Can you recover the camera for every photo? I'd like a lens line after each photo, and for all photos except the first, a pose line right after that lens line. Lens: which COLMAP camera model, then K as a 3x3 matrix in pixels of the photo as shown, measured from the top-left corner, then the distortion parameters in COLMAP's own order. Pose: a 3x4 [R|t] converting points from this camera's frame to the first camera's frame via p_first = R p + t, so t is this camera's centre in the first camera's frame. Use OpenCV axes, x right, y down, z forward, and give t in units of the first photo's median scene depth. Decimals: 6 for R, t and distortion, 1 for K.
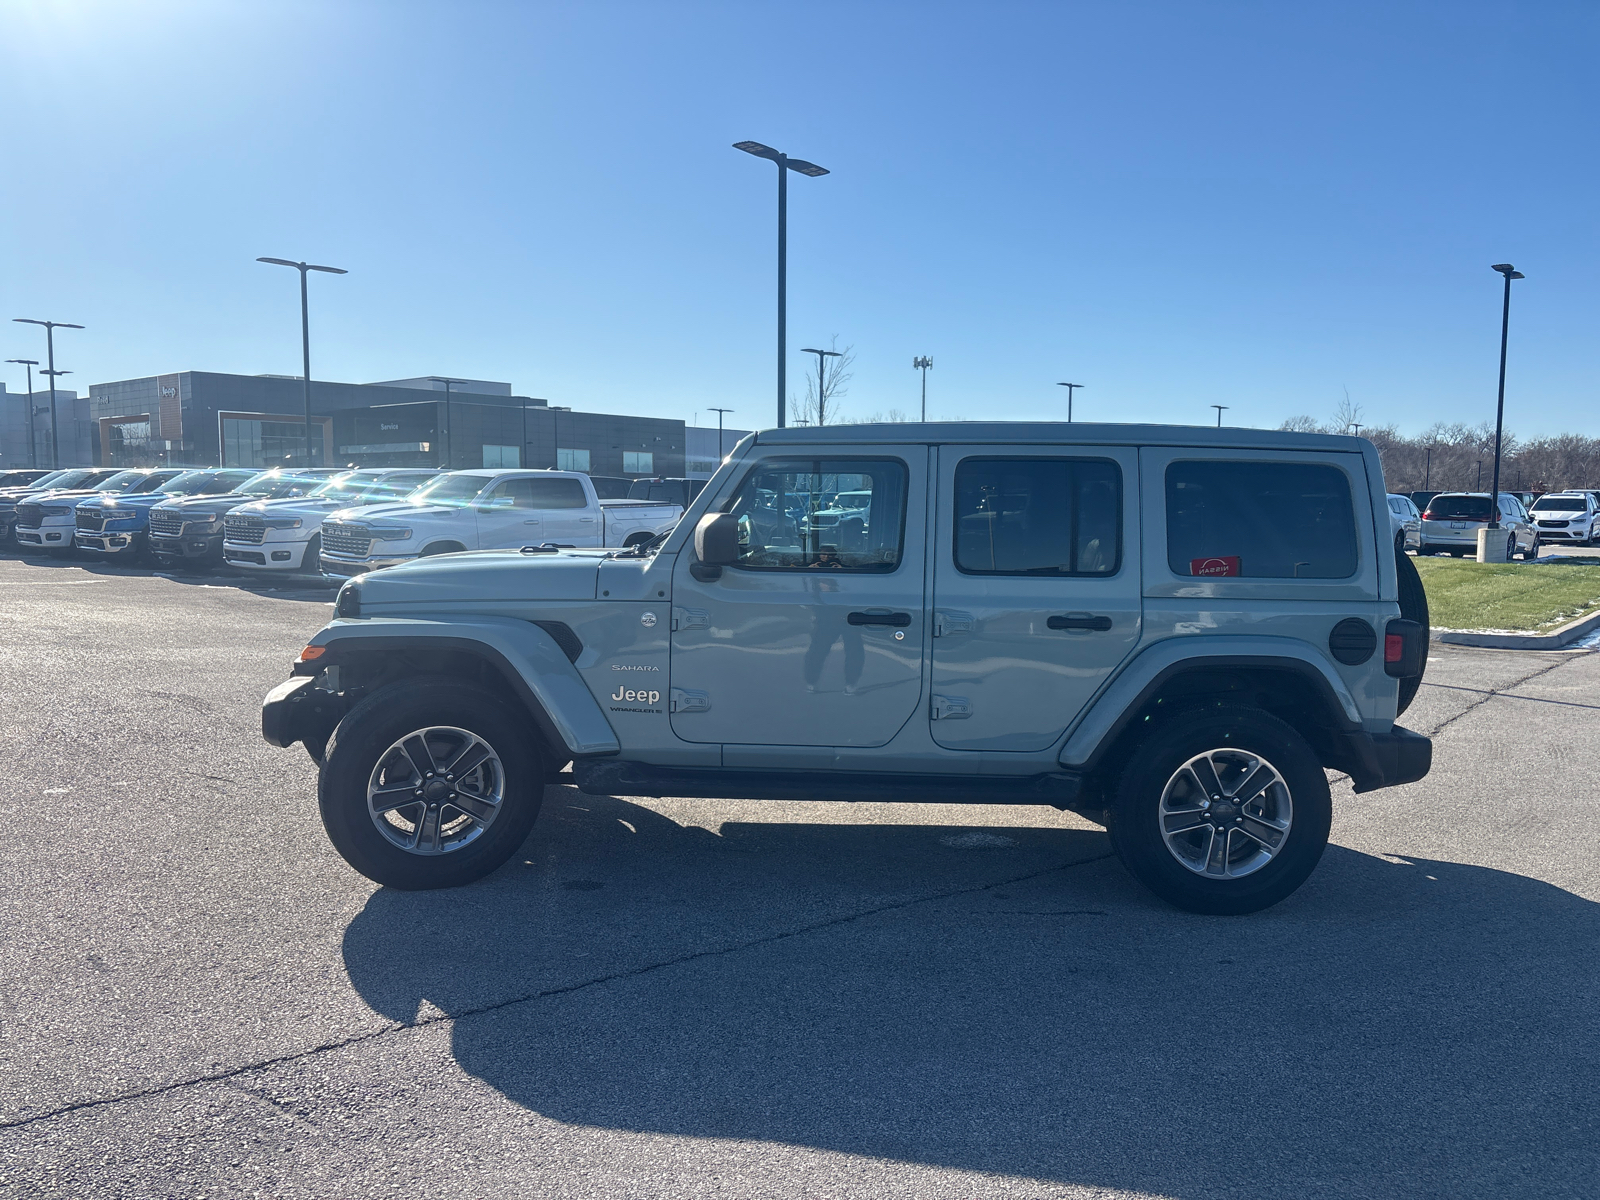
lens RADIAL K [[1221.8, 0, 803.4], [0, 1221.8, 597.4], [0, 0, 1]] dist [0.029630, -0.001832]
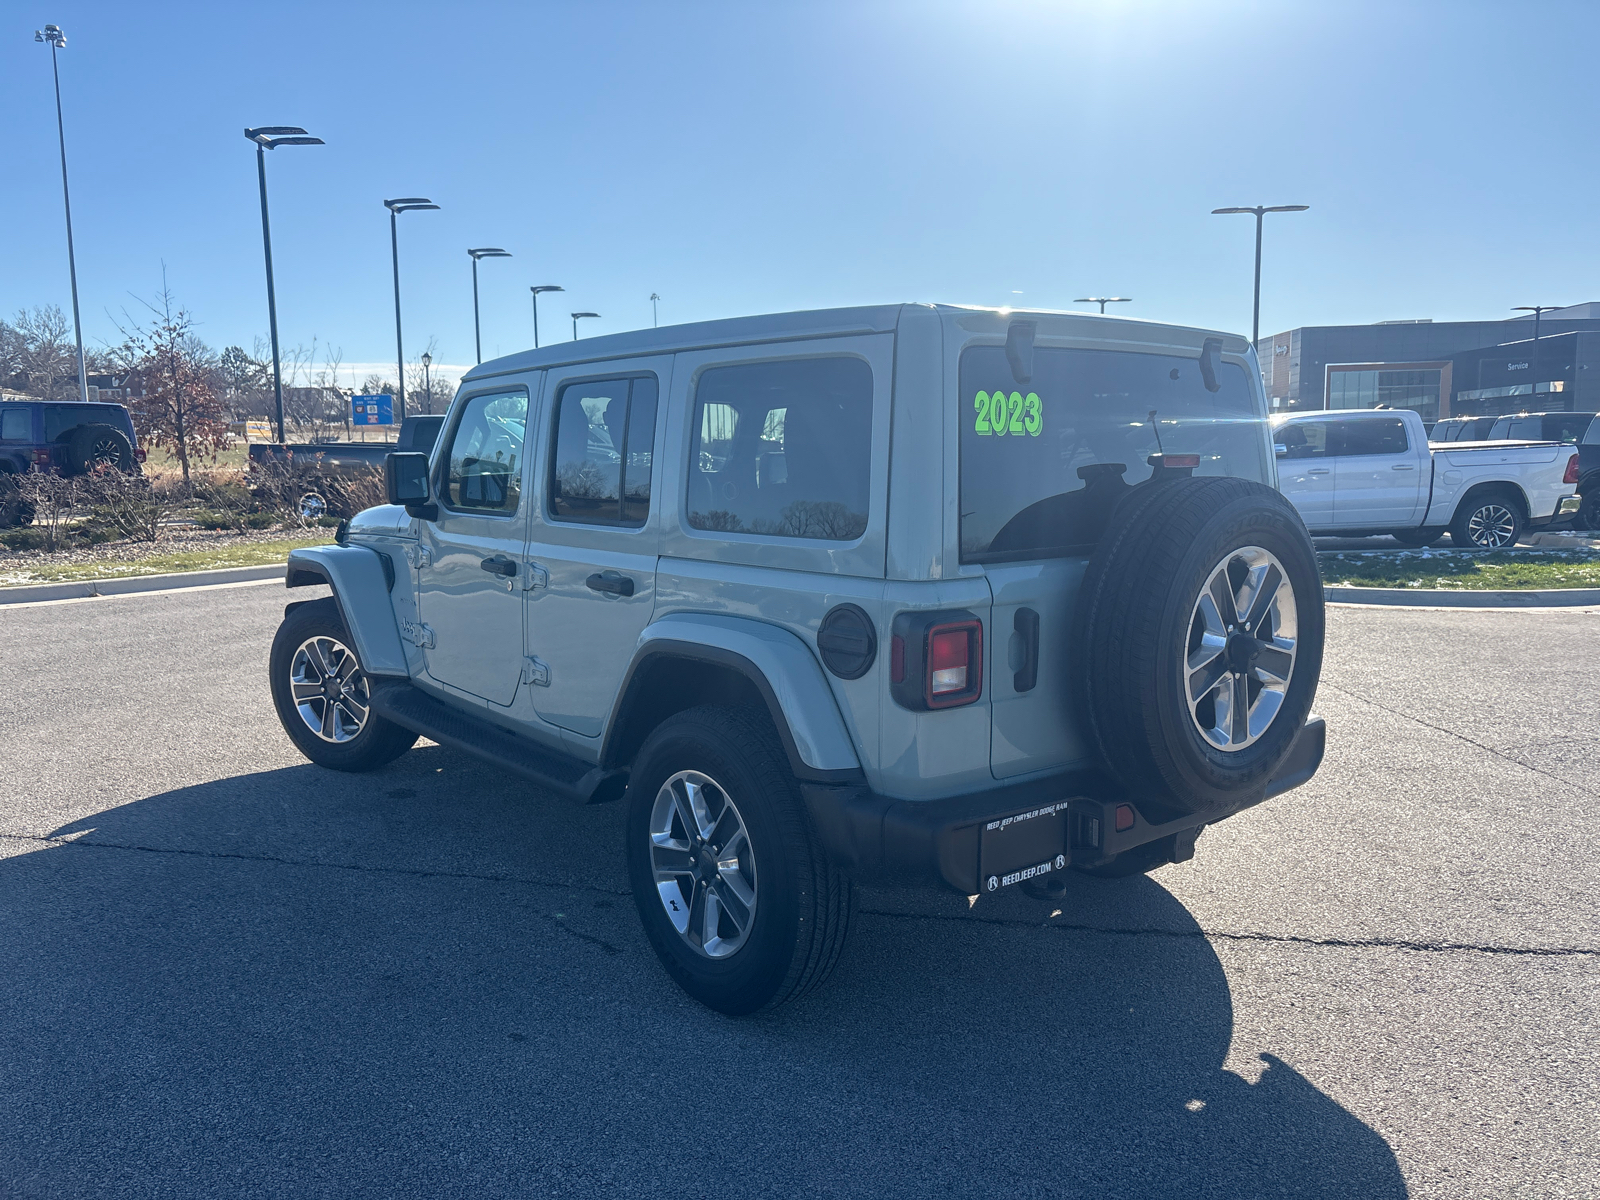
lens RADIAL K [[1234.3, 0, 791.8], [0, 1234.3, 608.4], [0, 0, 1]] dist [0.044851, -0.026181]
pose [[0.613033, 0.075828, -0.786410, 0.919267], [-0.041943, 0.997103, 0.063448, -0.018985], [0.788943, -0.005911, 0.614438, 0.594753]]
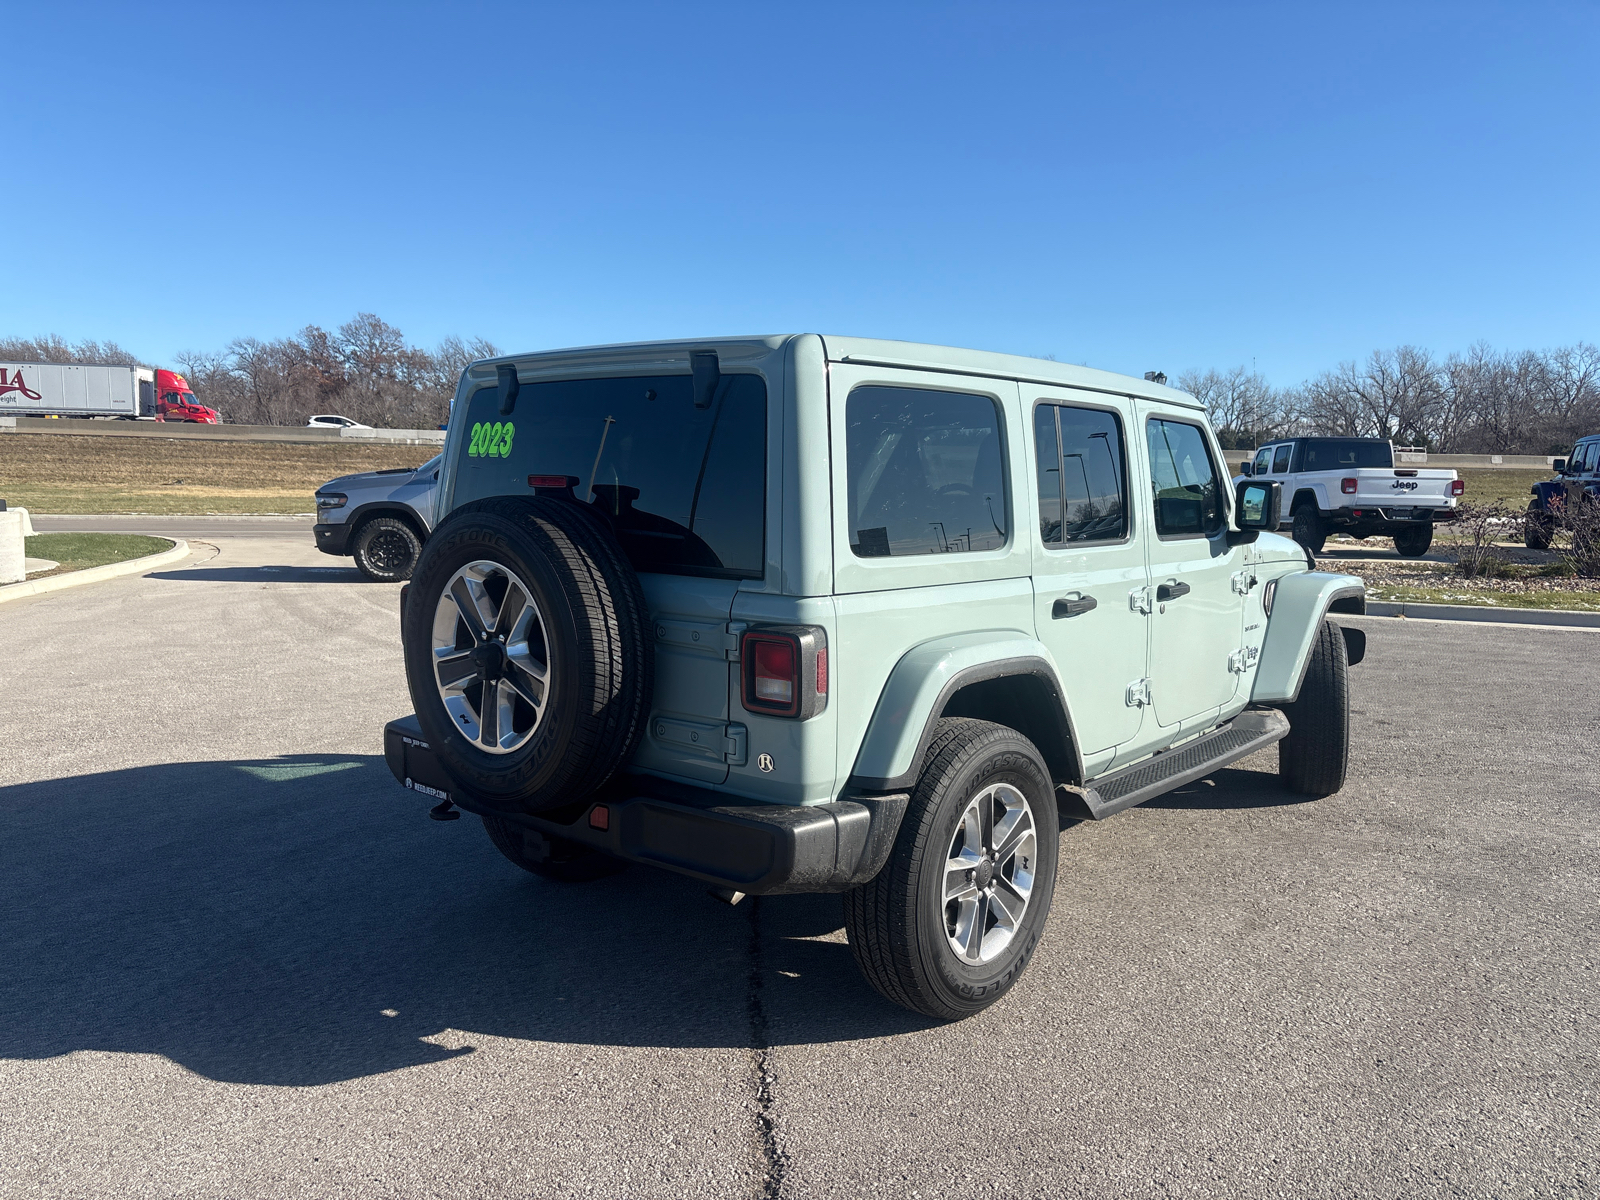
lens RADIAL K [[1234.3, 0, 791.8], [0, 1234.3, 608.4], [0, 0, 1]] dist [0.044851, -0.026181]
pose [[-0.662516, 0.051457, -0.747278, 0.956949], [-0.088979, 0.985167, 0.146724, -0.109450], [0.743744, 0.163699, -0.648111, 1.745022]]
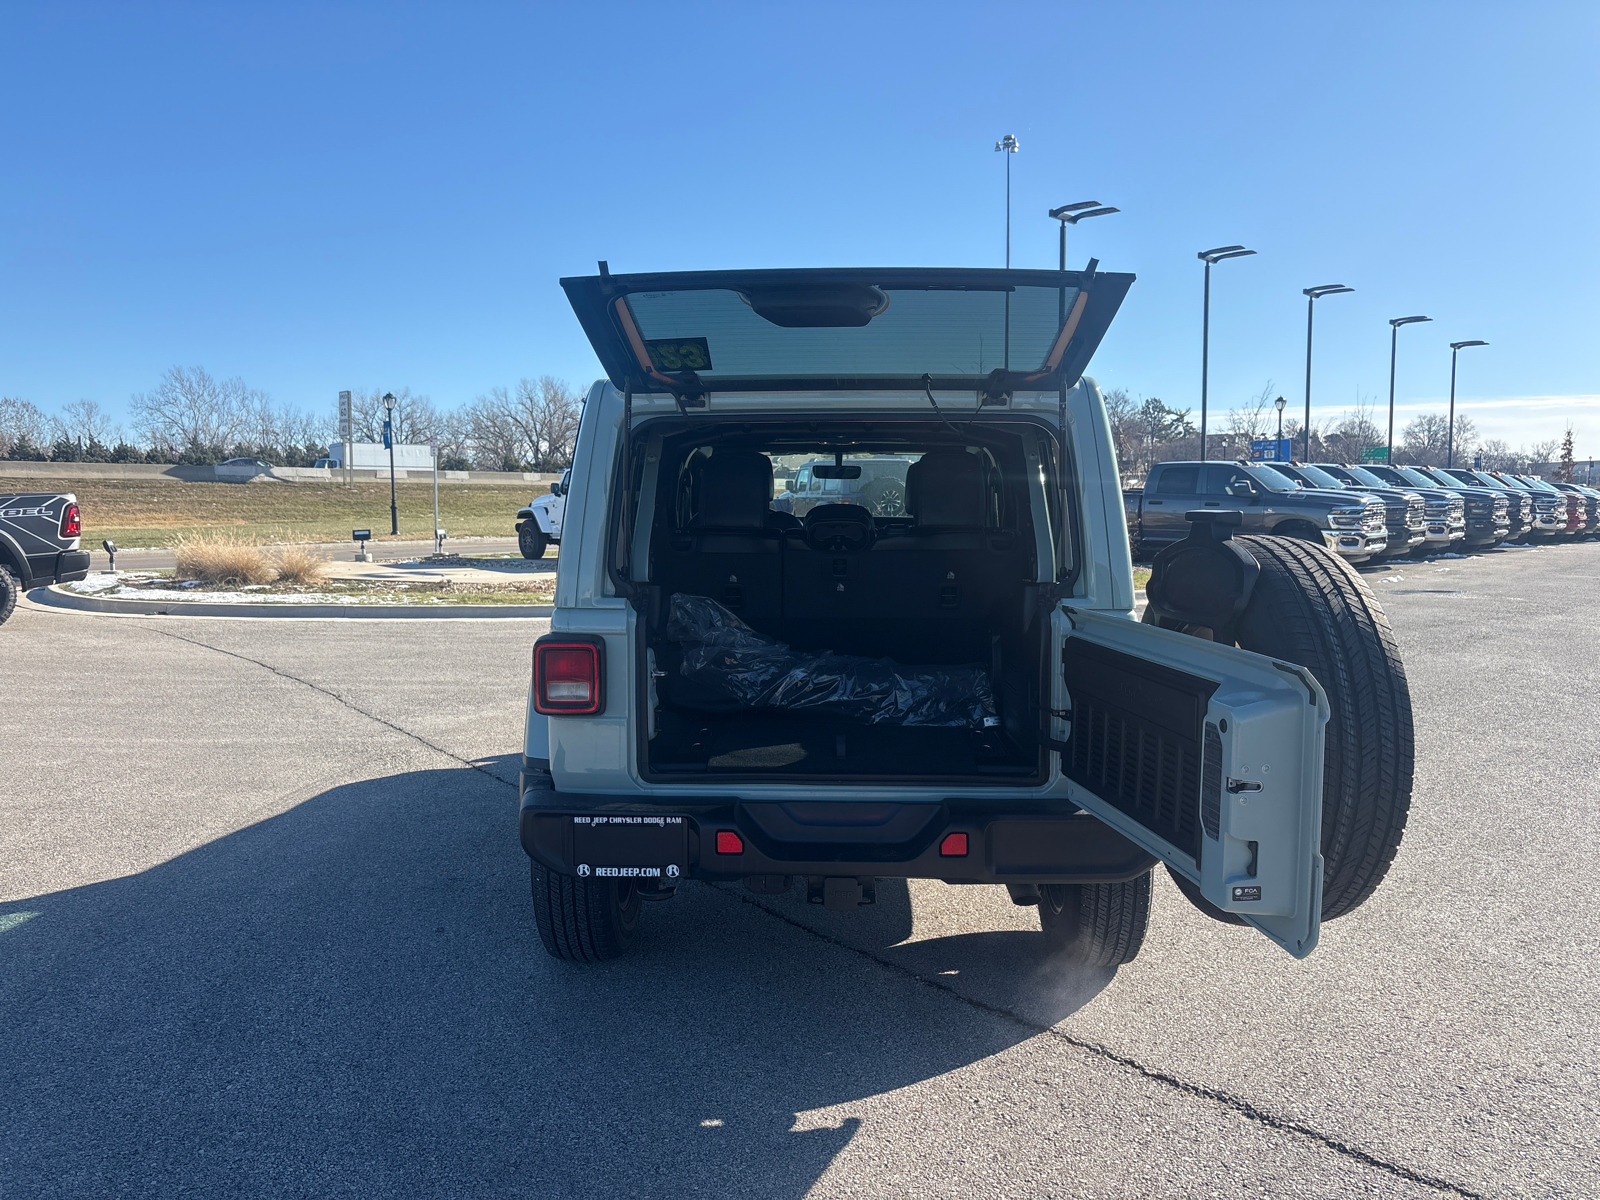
lens RADIAL K [[1244.4, 0, 805.7], [0, 1244.4, 599.4], [0, 0, 1]] dist [0.055525, -0.002789]
pose [[-0.049370, 0.060603, -0.996940, 1.207531], [-0.078531, 0.994832, 0.064364, -0.060092], [0.995688, 0.081469, -0.044356, 1.185243]]
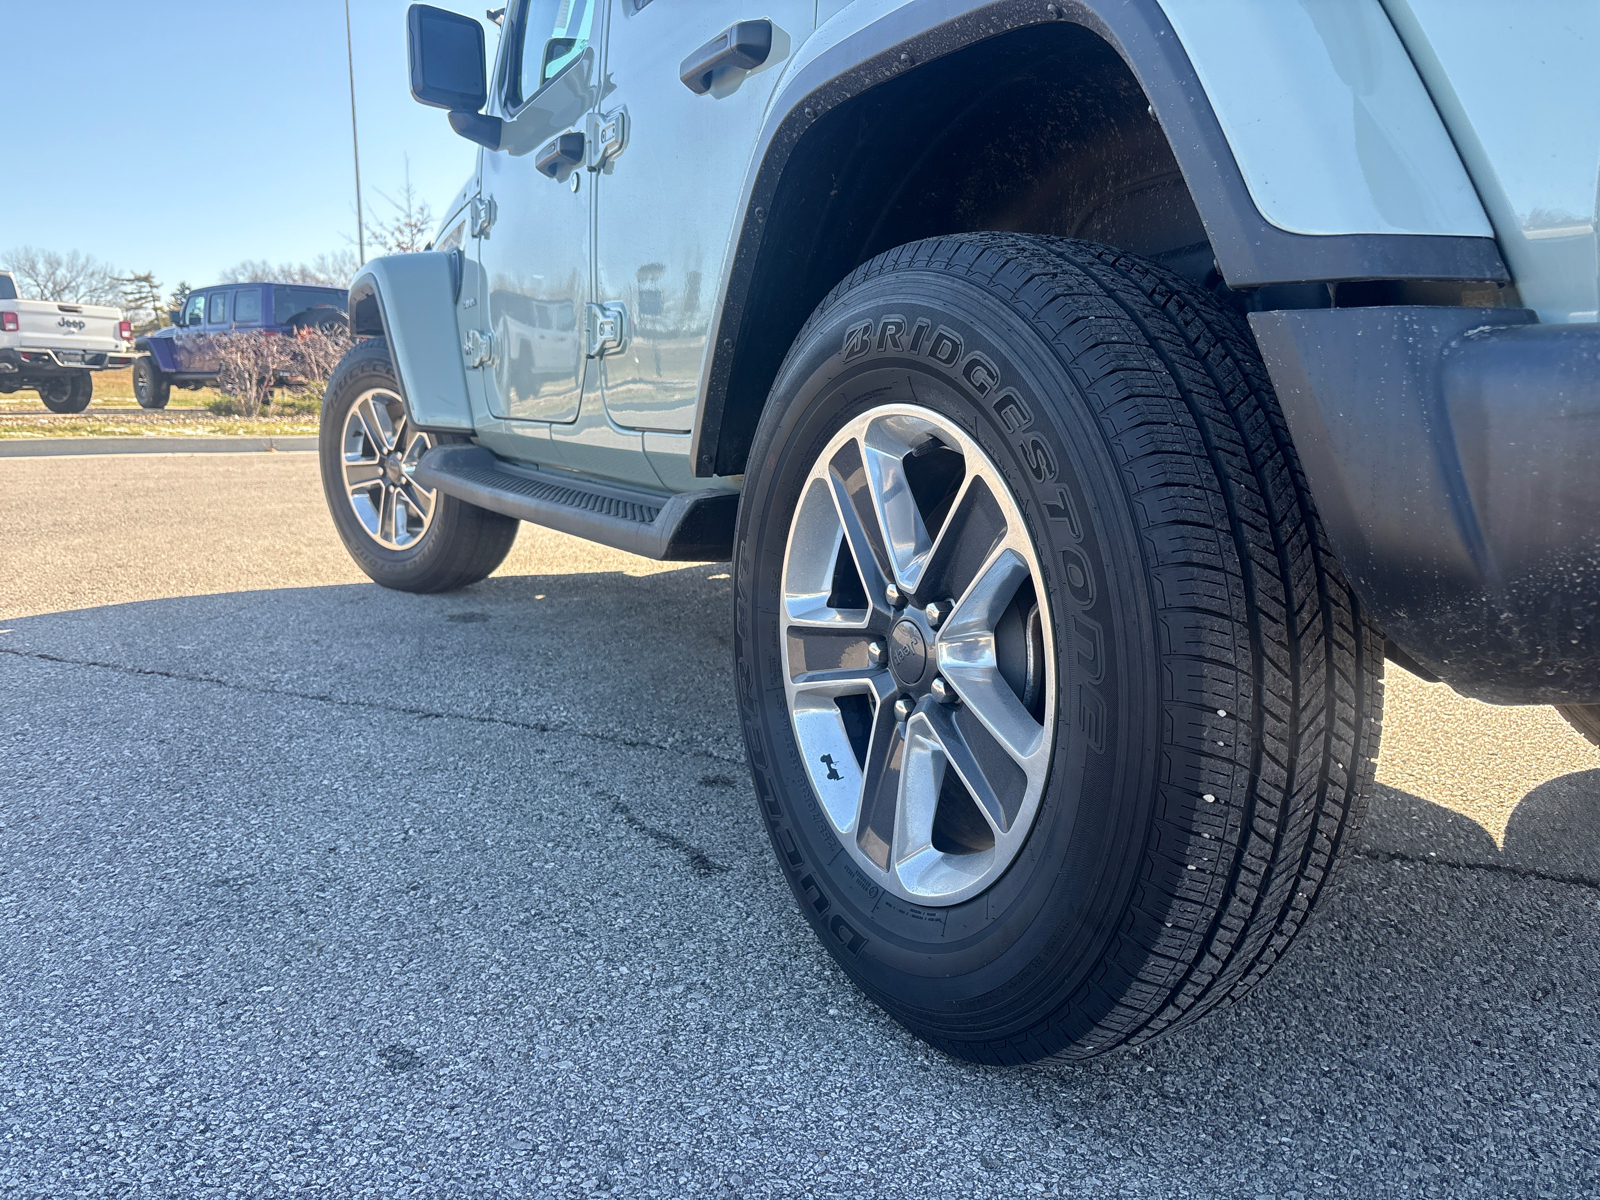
lens RADIAL K [[1243.5, 0, 794.3], [0, 1243.5, 602.1], [0, 0, 1]] dist [0.051838, -0.005799]
pose [[0.449447, 0.126444, -0.884313, 0.573255], [-0.064399, 0.991942, 0.109103, 0.133236], [0.890983, 0.007913, 0.453969, 0.842937]]
